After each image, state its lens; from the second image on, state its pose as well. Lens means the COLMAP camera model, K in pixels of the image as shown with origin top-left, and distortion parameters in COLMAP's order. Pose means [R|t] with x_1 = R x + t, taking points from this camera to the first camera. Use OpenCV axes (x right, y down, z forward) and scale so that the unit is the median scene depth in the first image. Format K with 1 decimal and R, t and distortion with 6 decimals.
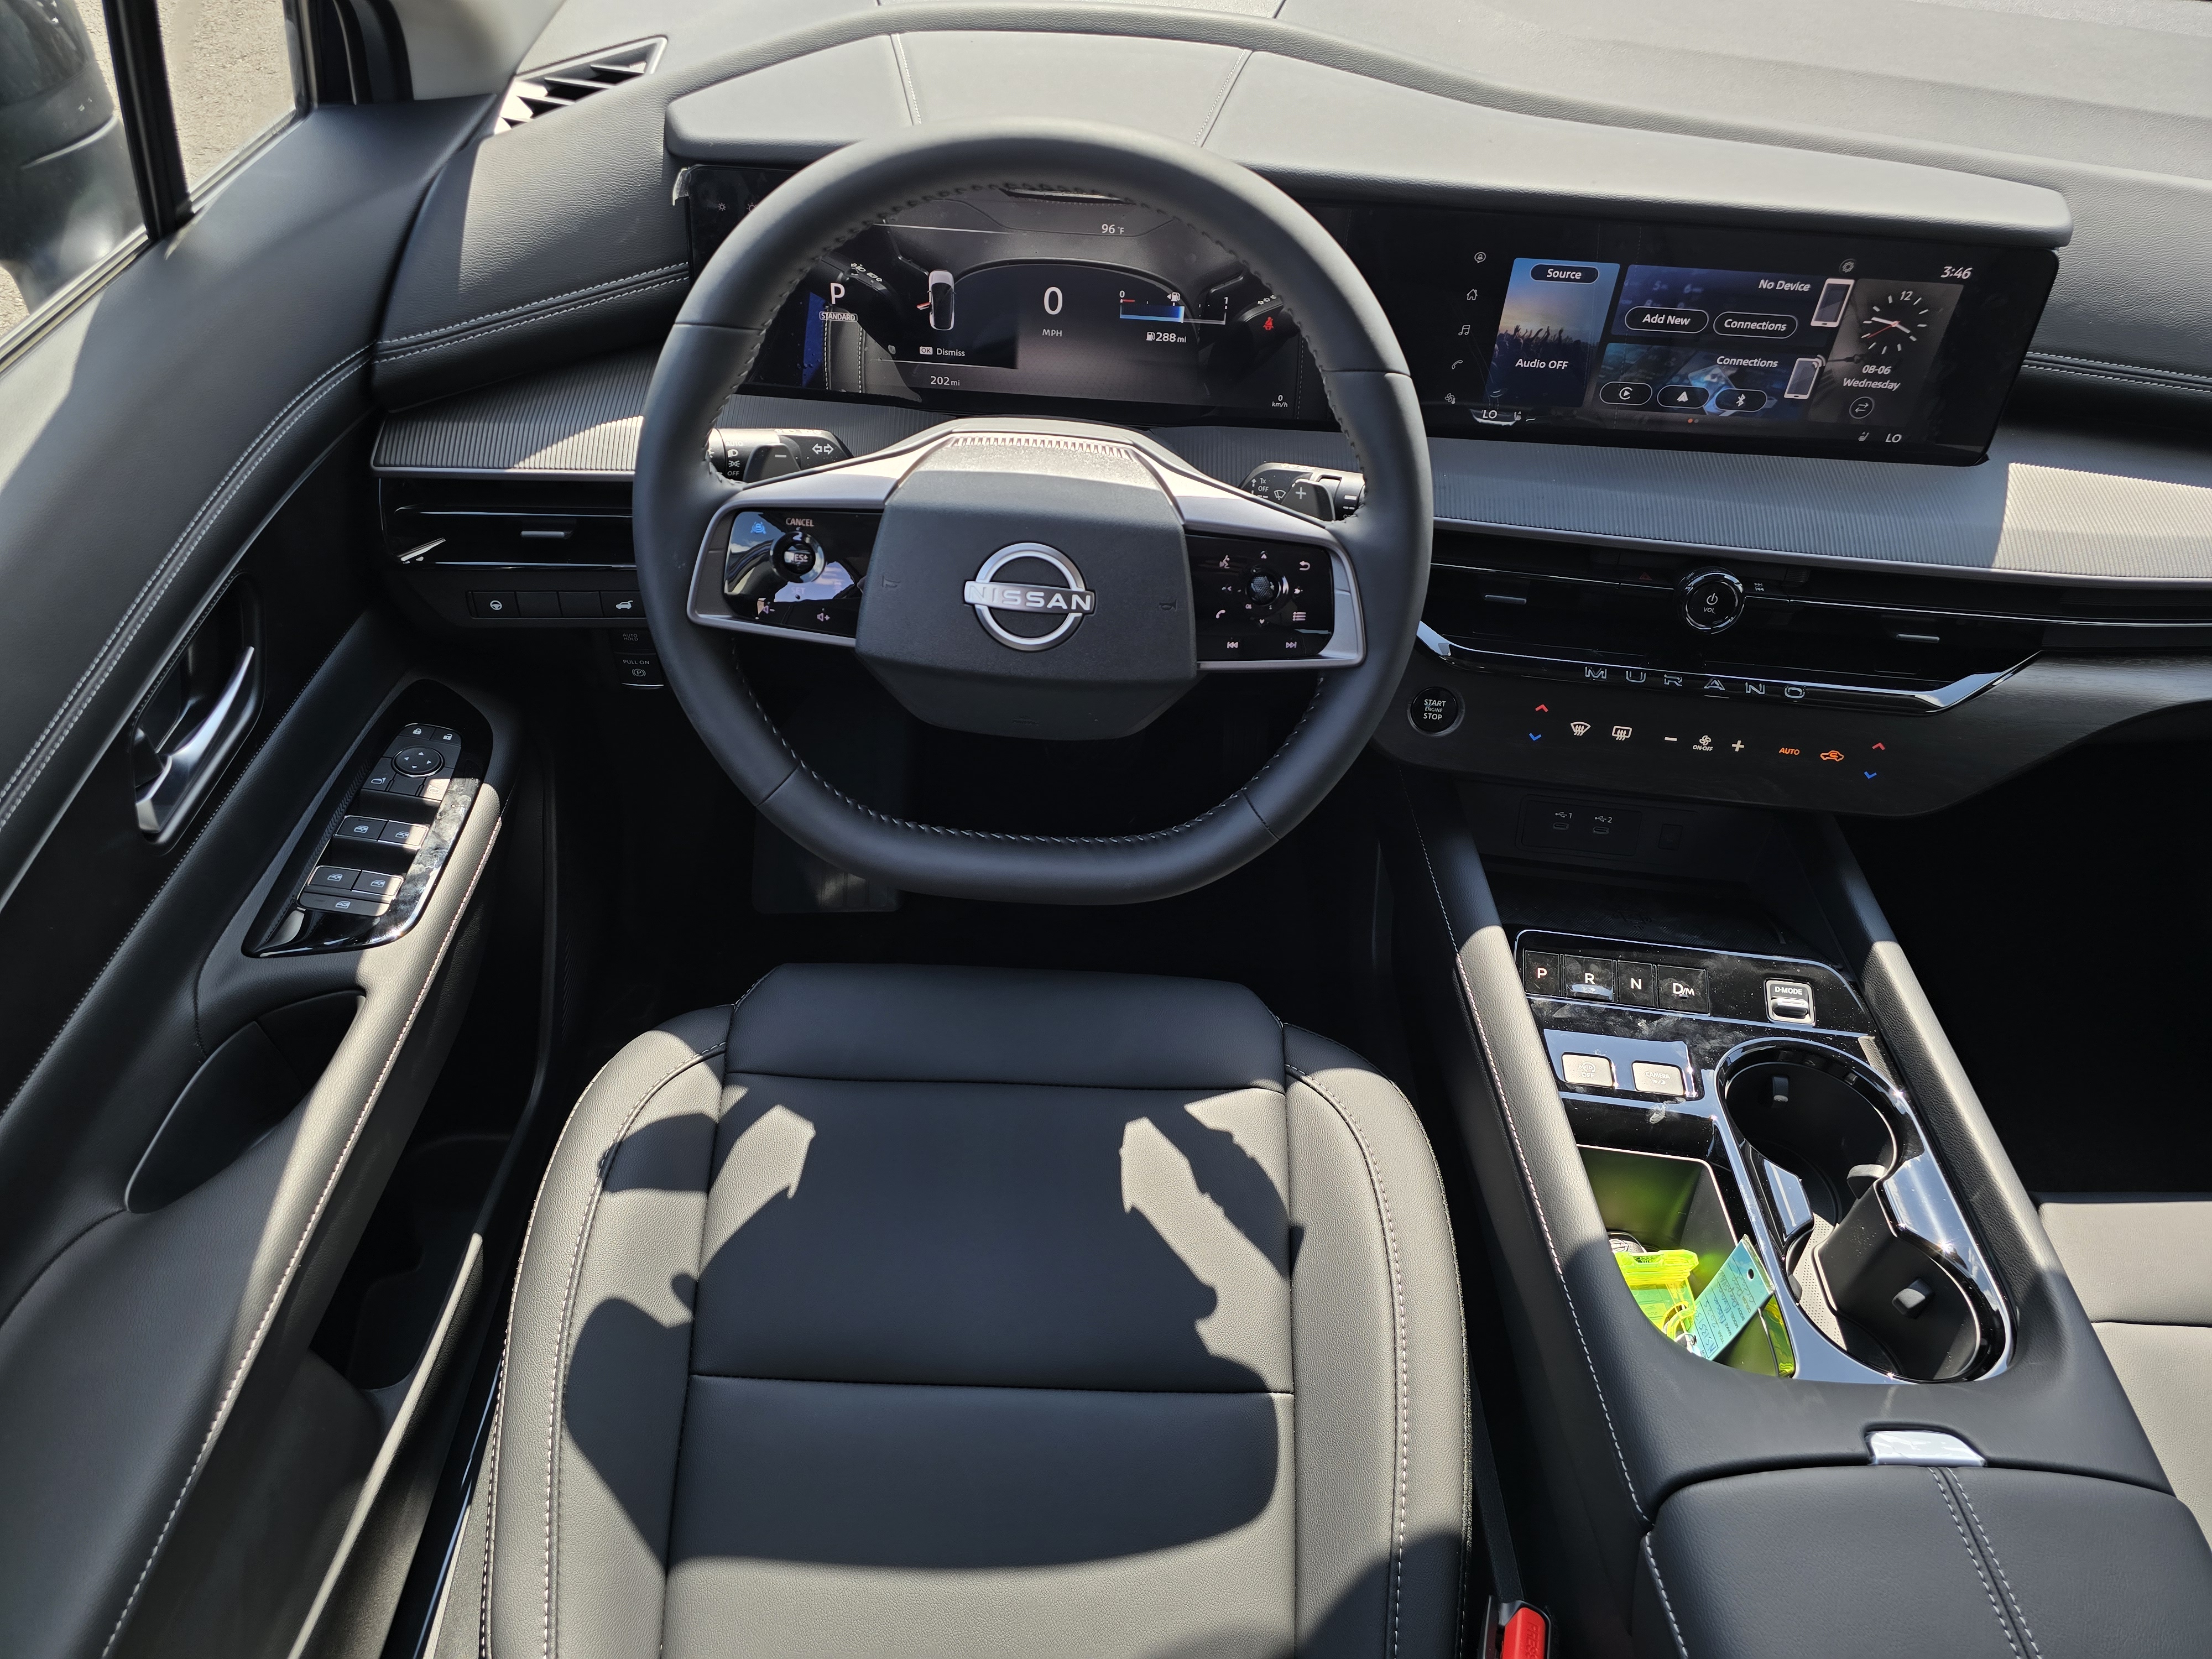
lens RADIAL K [[1522.2, 0, 1086.9], [0, 1522.2, 820.8], [0, 0, 1]] dist [0.044831, -0.044879]
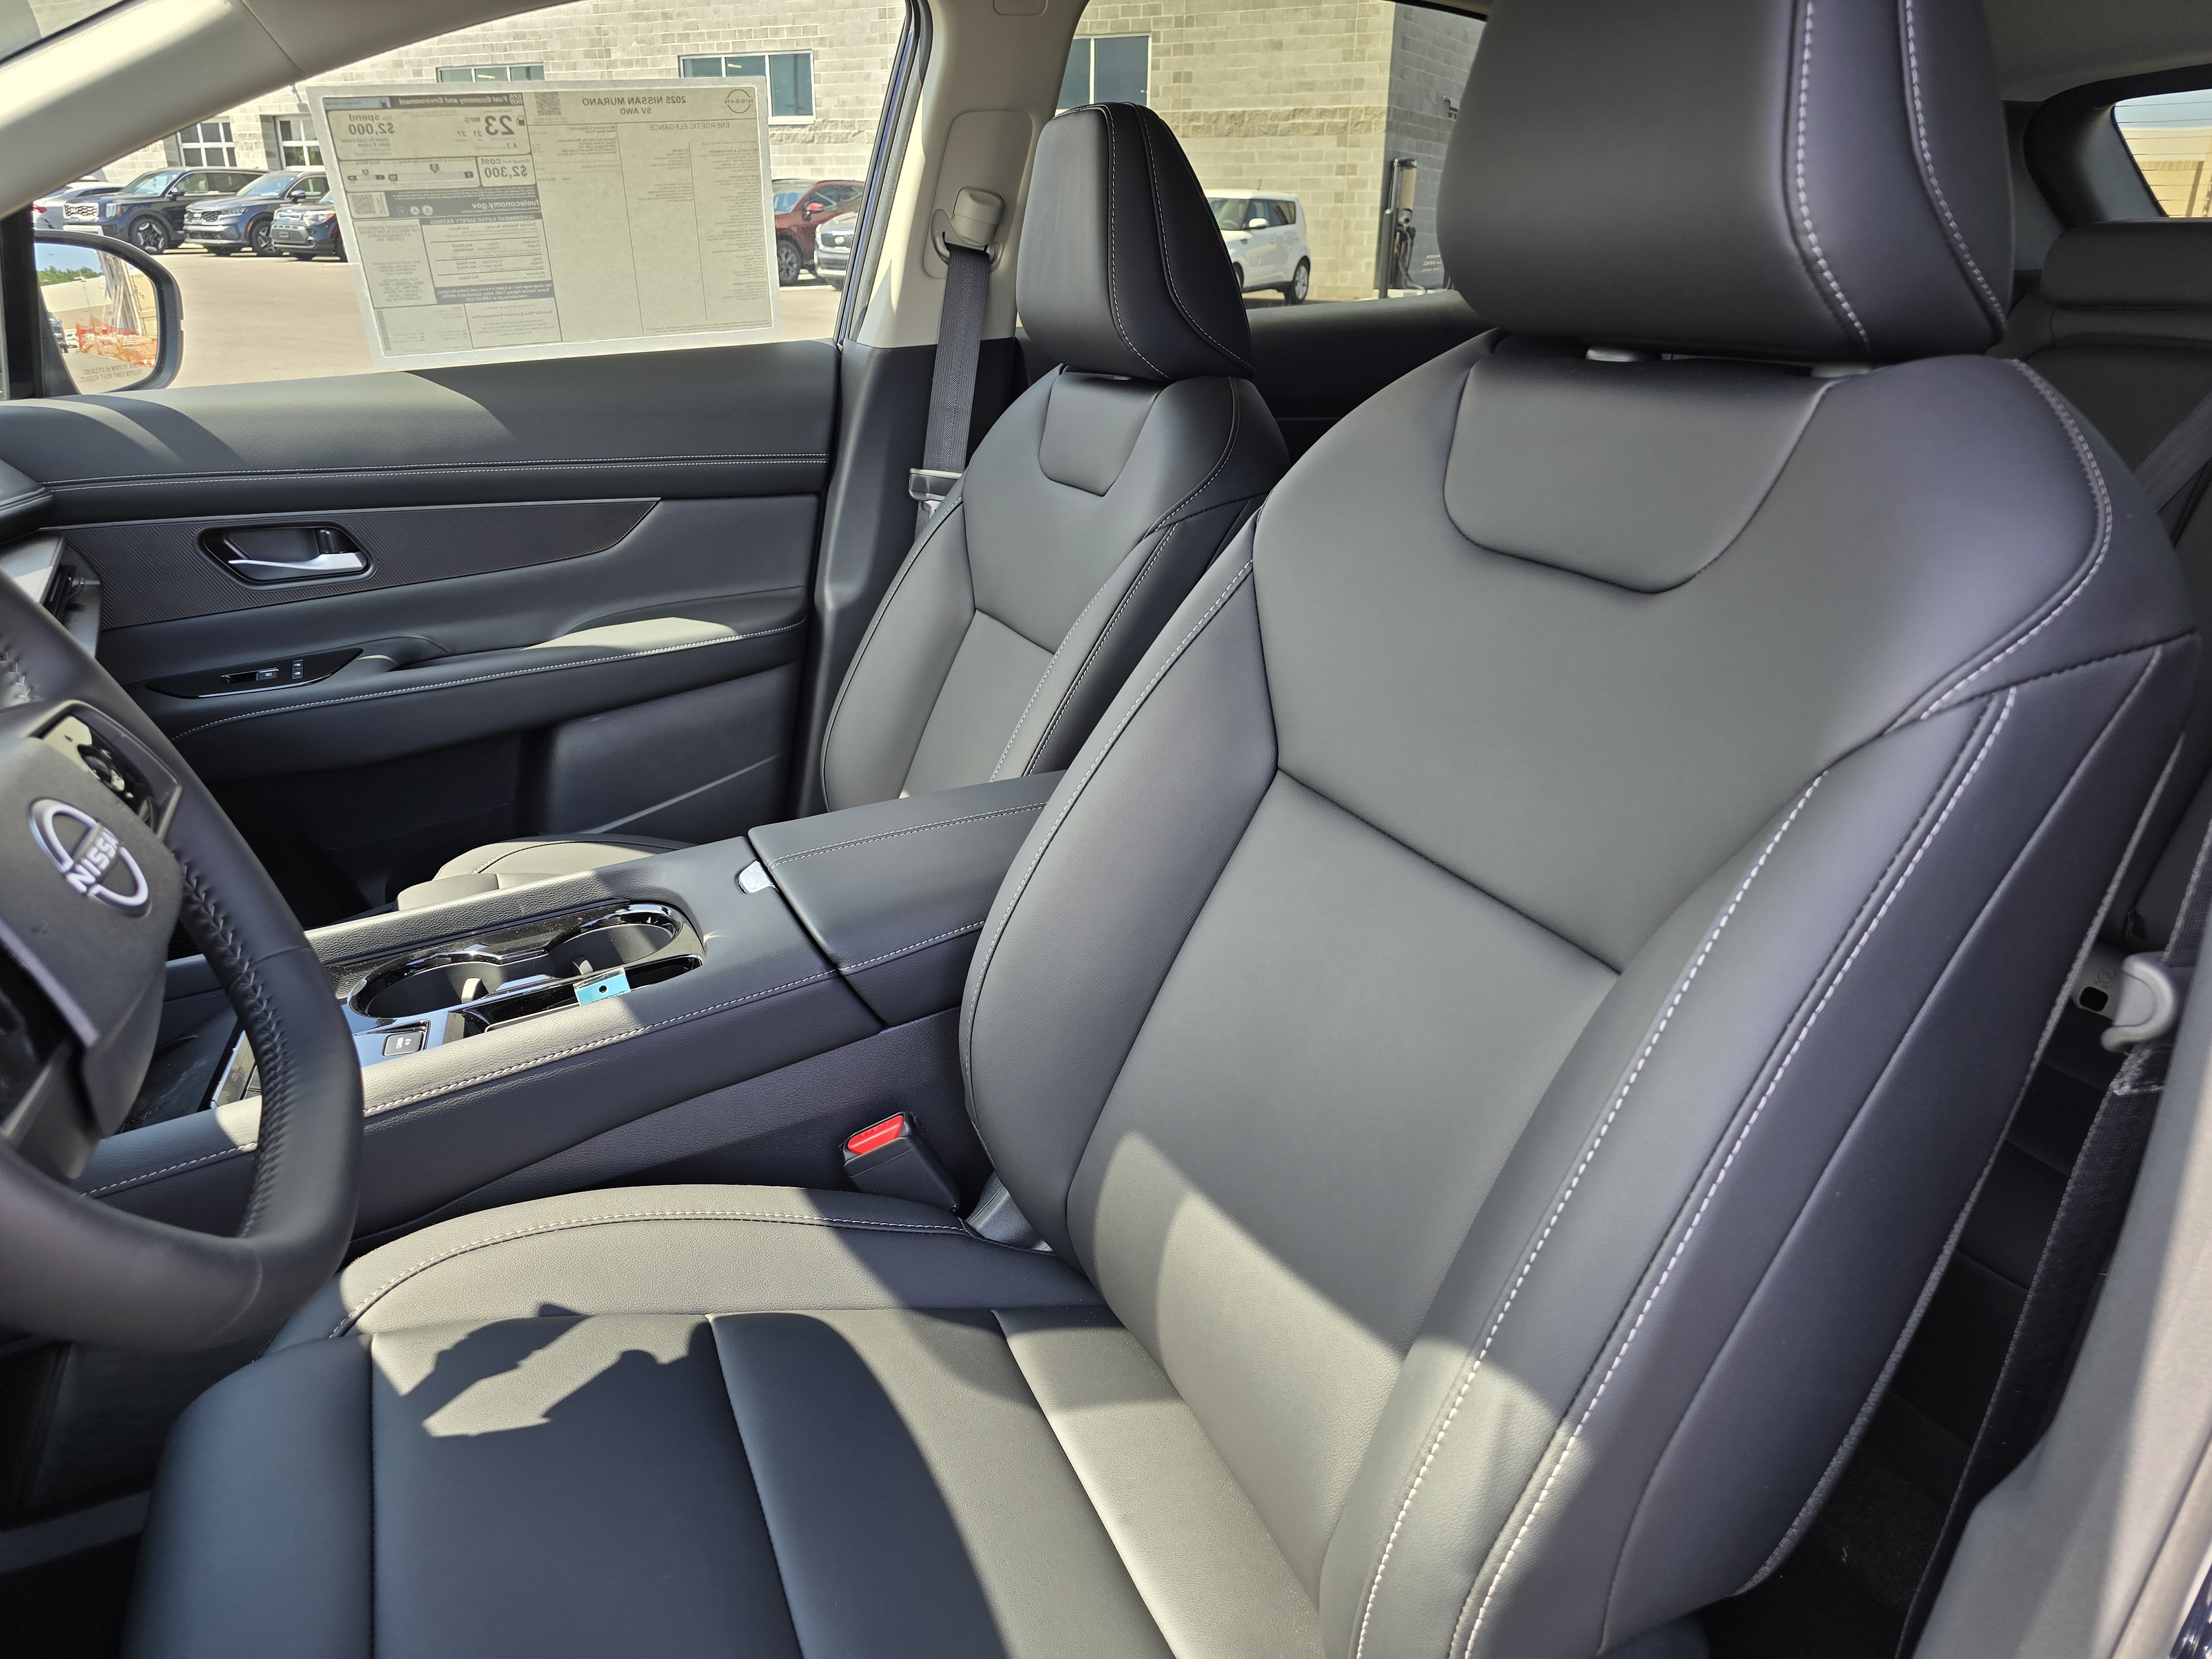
lens RADIAL K [[1522.2, 0, 1101.1], [0, 1522.2, 826.5], [0, 0, 1]] dist [0.044831, -0.044879]
pose [[-0.416152, -0.363089, 0.833657, -0.697606], [0.626537, 0.549944, 0.552280, -0.211892], [-0.658991, 0.752149, -0.001372, 0.529660]]
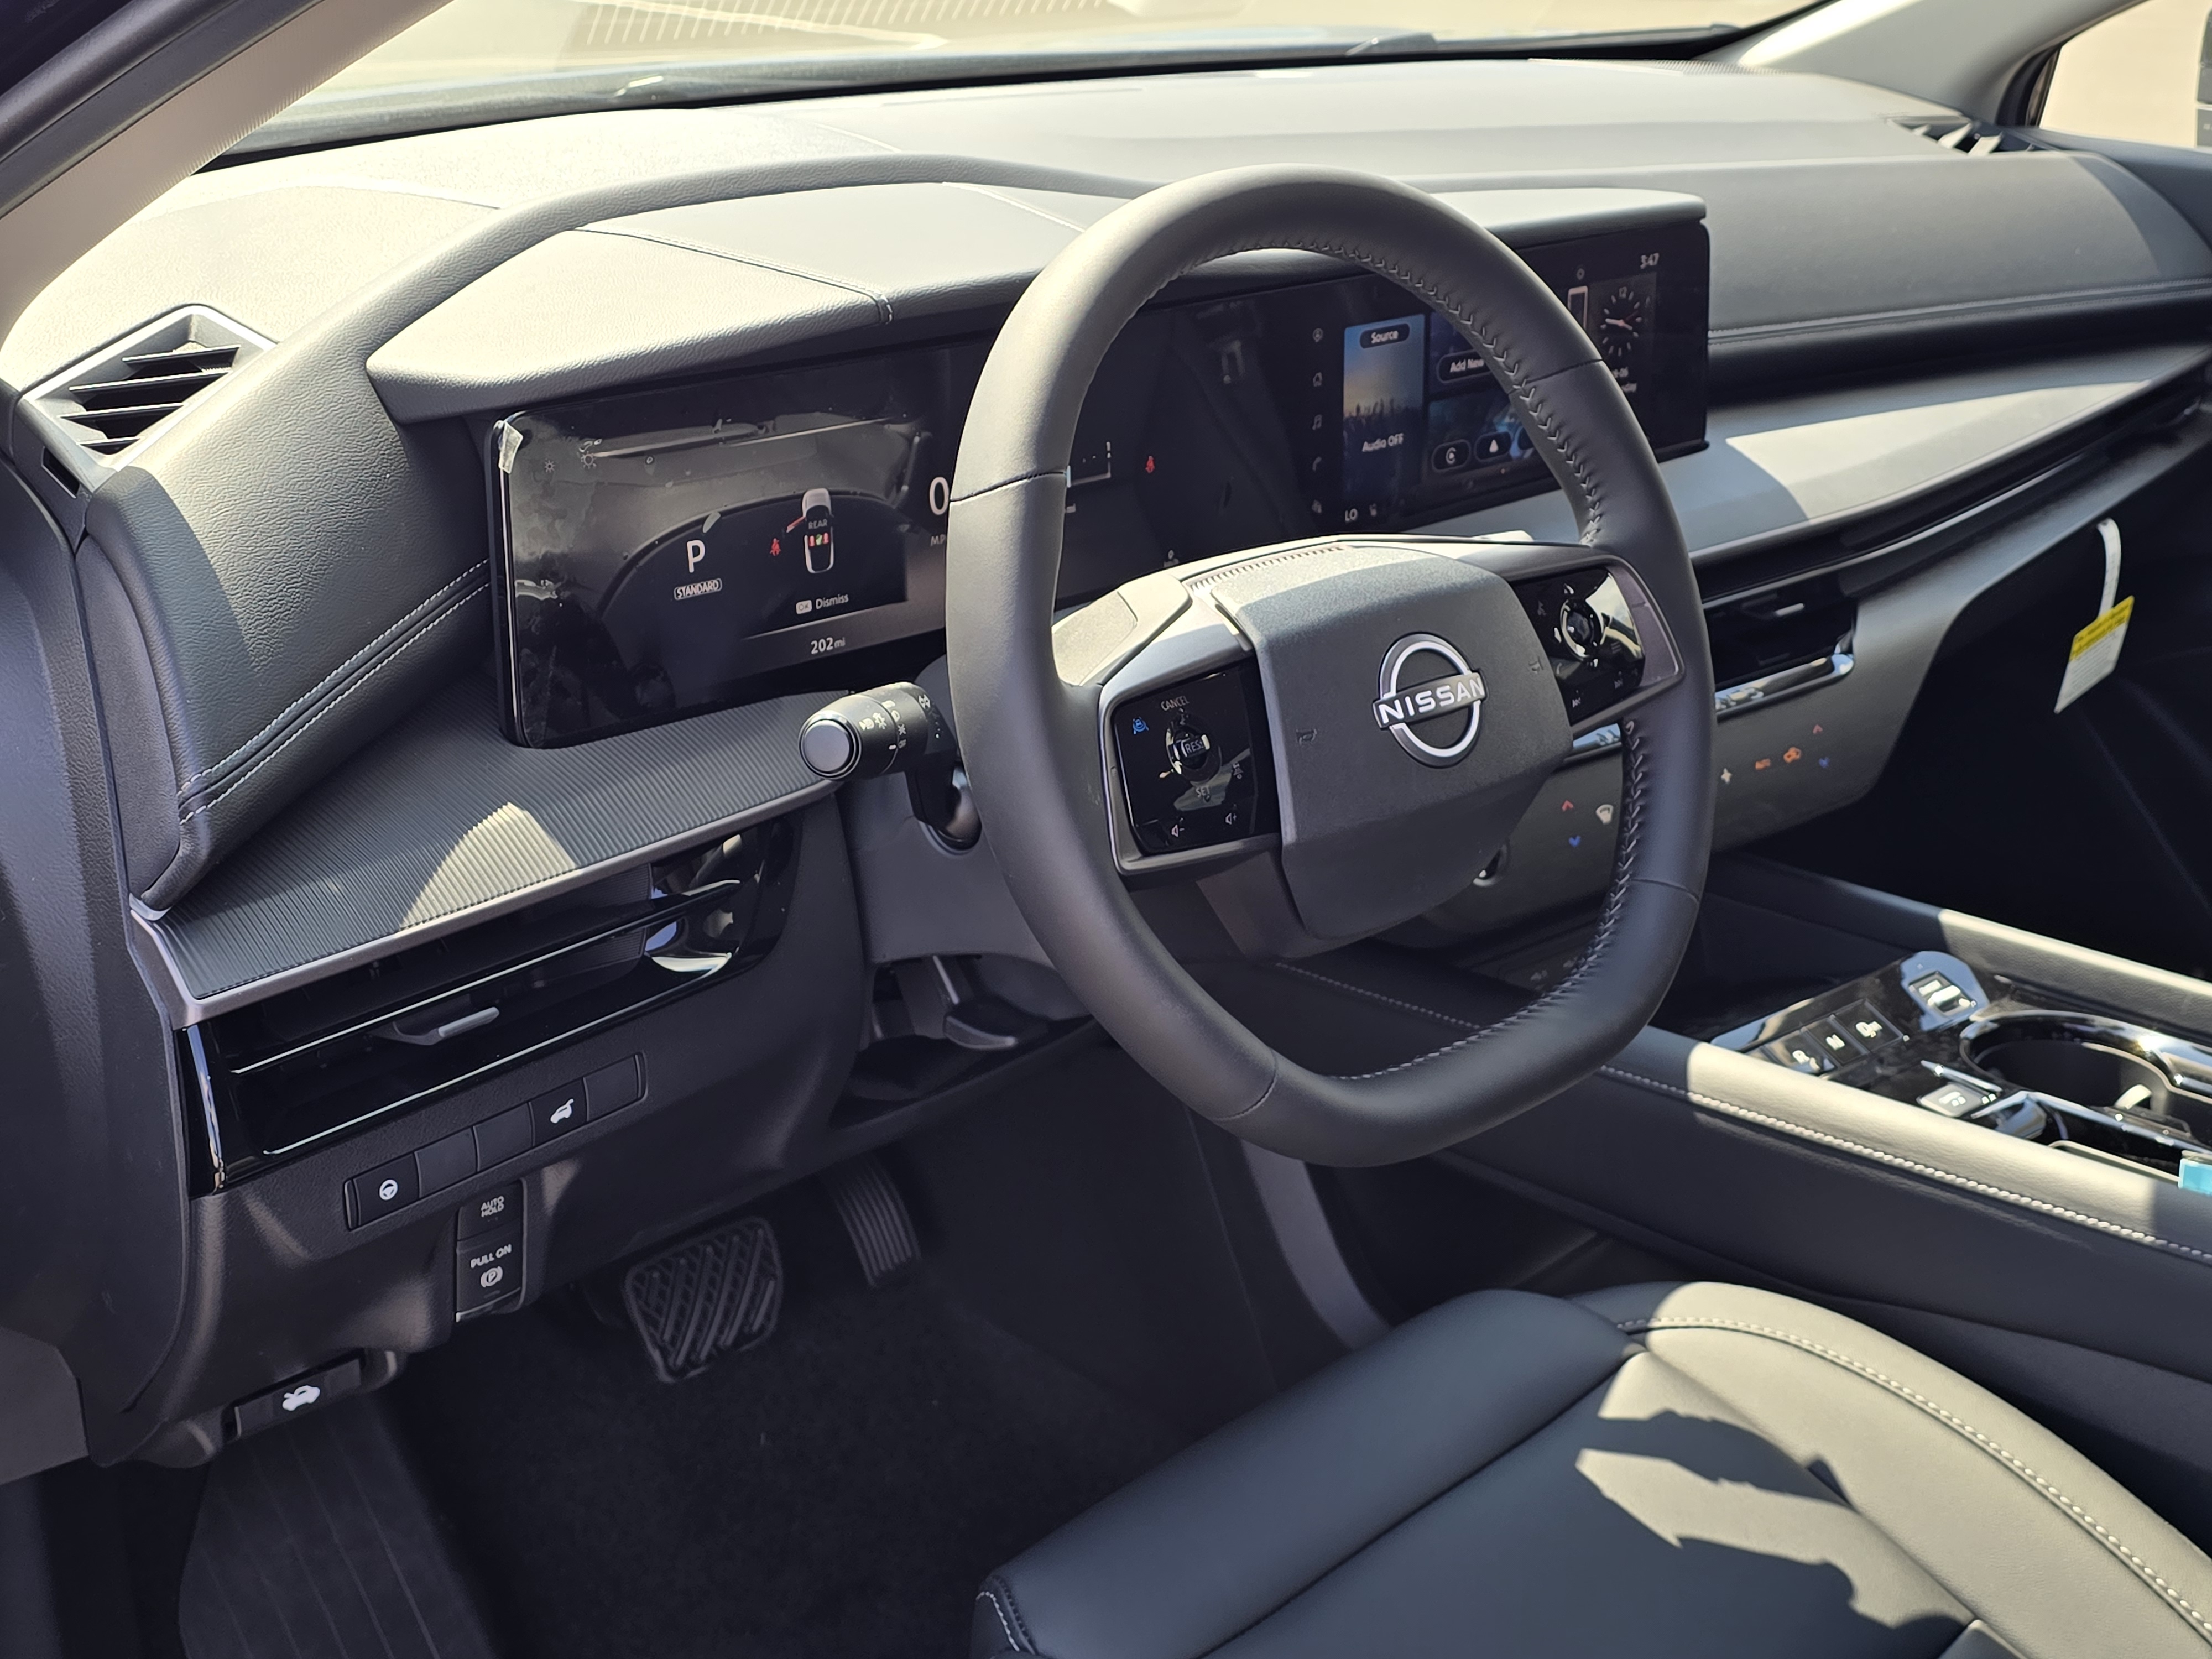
lens RADIAL K [[2625.5, 0, 1103.8], [0, 2625.5, 840.9], [0, 0, 1]] dist [0.071713, 0.000000]
pose [[0.697058, -0.298548, 0.651904, -0.840070], [0.495235, 0.857948, -0.136630, 0.012614], [-0.518509, 0.418085, 0.745891, 0.090708]]
